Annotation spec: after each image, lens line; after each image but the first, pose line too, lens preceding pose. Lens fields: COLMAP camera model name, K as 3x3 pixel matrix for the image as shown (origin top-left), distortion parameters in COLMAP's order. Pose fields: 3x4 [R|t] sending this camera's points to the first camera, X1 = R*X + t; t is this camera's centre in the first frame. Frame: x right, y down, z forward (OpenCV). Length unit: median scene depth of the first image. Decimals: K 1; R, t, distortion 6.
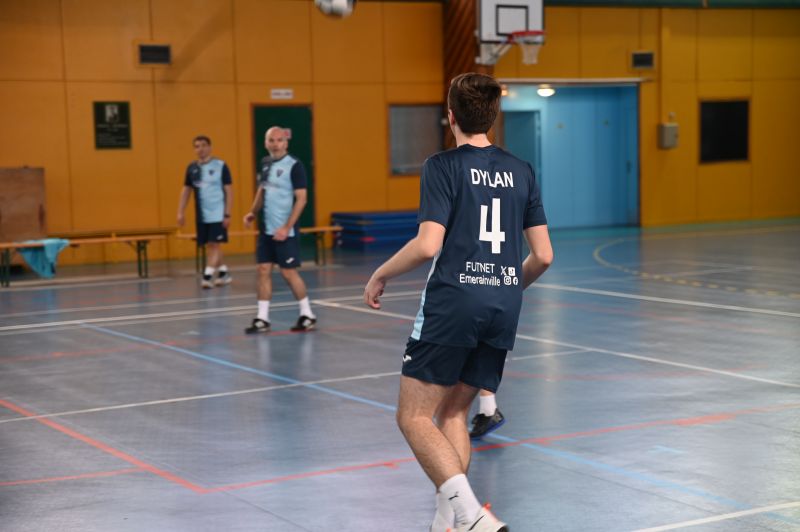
lens RADIAL K [[1557.0, 0, 398.2], [0, 1557.0, 263.7], [0, 0, 1]] dist [0.278650, 0.000000]
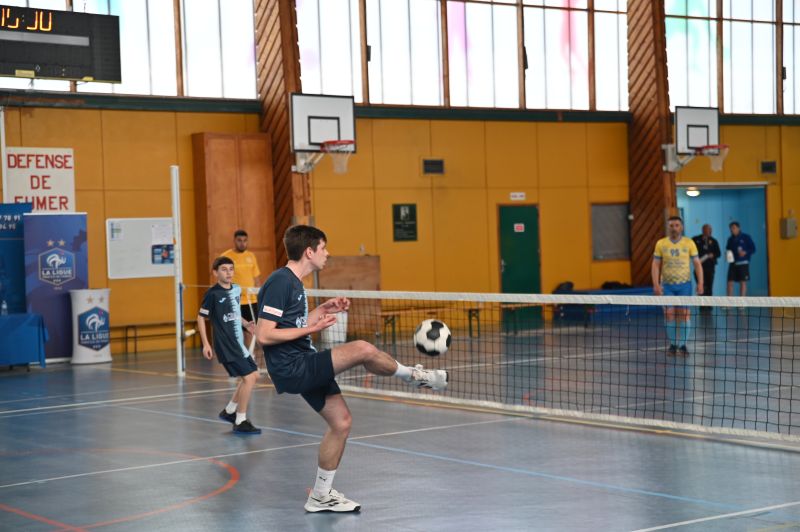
lens RADIAL K [[1454.2, 0, 422.4], [0, 1454.2, 276.5], [0, 0, 1]] dist [0.306183, 0.000000]
pose [[0.995269, -0.012331, 0.096372, -0.262895], [0.017627, 0.998369, -0.054295, 0.018375], [-0.095545, 0.055737, 0.993863, -0.155558]]
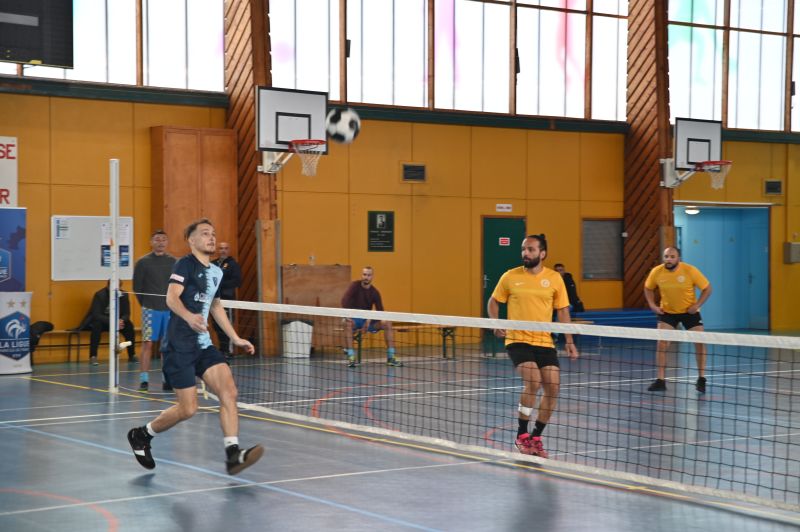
lens RADIAL K [[1557.0, 0, 397.5], [0, 1557.0, 271.4], [0, 0, 1]] dist [0.278650, 0.000000]
pose [[0.995153, 0.026216, 0.094784, -0.261052], [-0.019982, 0.997611, -0.066134, 0.017943], [-0.096291, 0.063919, 0.993299, -0.150488]]
